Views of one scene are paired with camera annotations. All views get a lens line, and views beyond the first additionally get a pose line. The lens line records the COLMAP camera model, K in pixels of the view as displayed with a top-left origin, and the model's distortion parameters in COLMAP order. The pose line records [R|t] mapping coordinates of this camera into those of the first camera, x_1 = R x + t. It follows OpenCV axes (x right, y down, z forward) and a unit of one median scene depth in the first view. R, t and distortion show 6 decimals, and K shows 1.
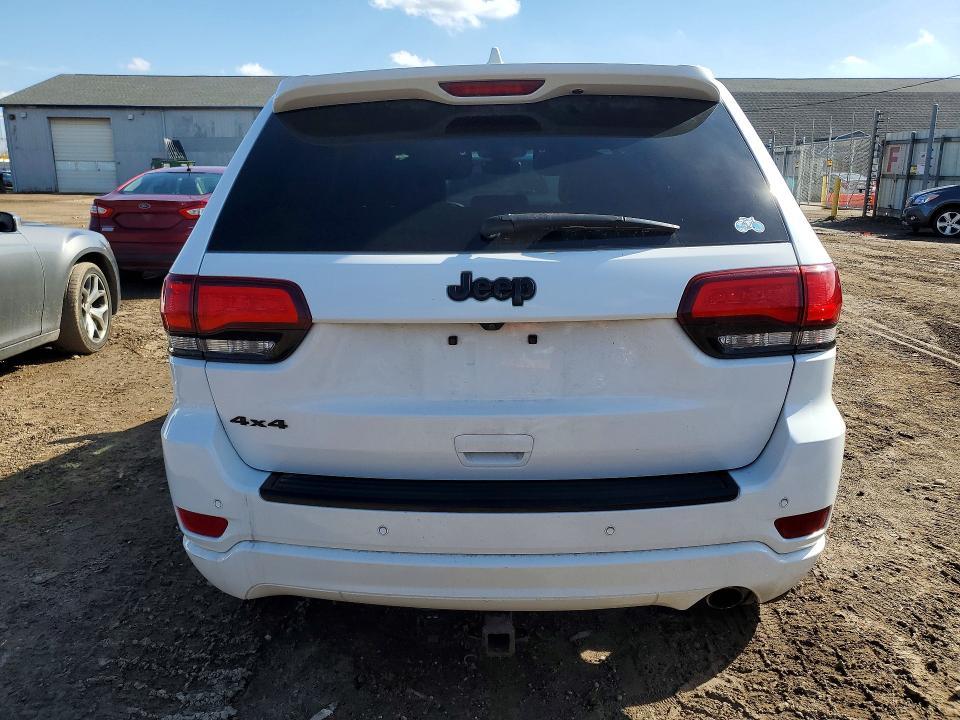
lens RADIAL K [[742.4, 0, 472.4], [0, 742.4, 357.9], [0, 0, 1]] dist [0.051408, -0.050493]
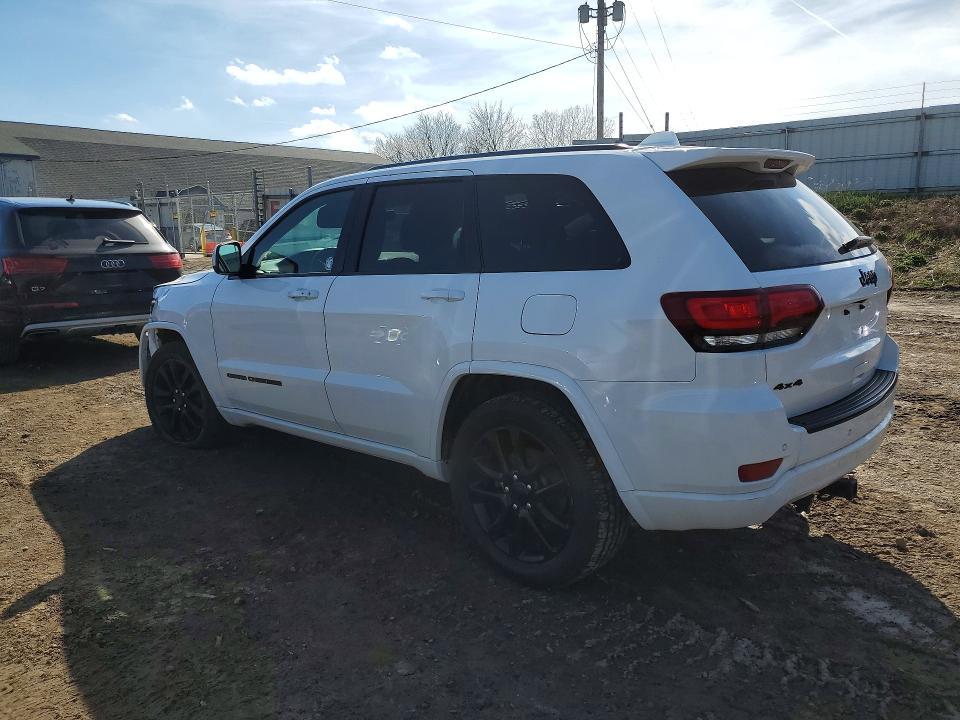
lens RADIAL K [[742.4, 0, 472.4], [0, 742.4, 357.9], [0, 0, 1]] dist [0.051408, -0.050493]
pose [[0.653121, -0.146884, 0.742872, -0.967232], [0.194609, 0.980616, 0.022795, -0.065140], [-0.731820, 0.129682, 0.669046, 0.256126]]
